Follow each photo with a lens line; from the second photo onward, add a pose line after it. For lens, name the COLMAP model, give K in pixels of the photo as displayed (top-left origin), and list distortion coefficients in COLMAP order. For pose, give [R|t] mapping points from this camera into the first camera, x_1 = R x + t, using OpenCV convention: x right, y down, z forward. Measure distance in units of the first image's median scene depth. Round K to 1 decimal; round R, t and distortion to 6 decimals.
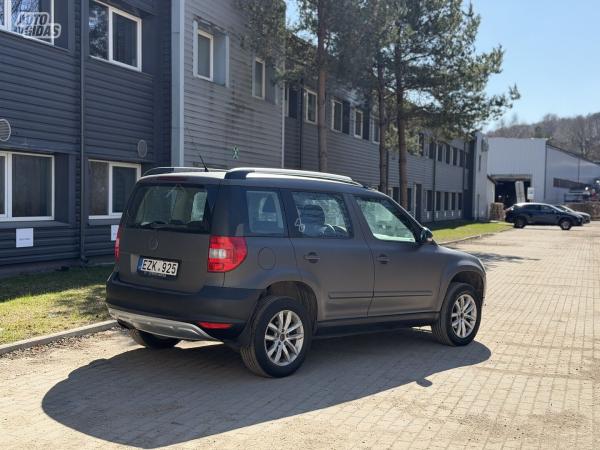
lens RADIAL K [[828.8, 0, 299.3], [0, 828.8, 230.6], [0, 0, 1]] dist [0.127476, 0.000000]
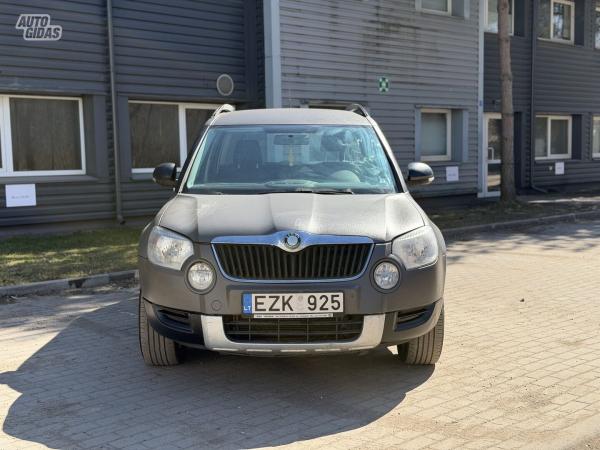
lens RADIAL K [[828.8, 0, 292.6], [0, 828.8, 233.7], [0, 0, 1]] dist [0.127476, 0.000000]
pose [[0.891777, 0.007872, -0.452408, 0.286114], [0.018448, 0.998385, 0.053735, 0.006156], [0.452100, -0.056266, 0.890191, 0.334314]]
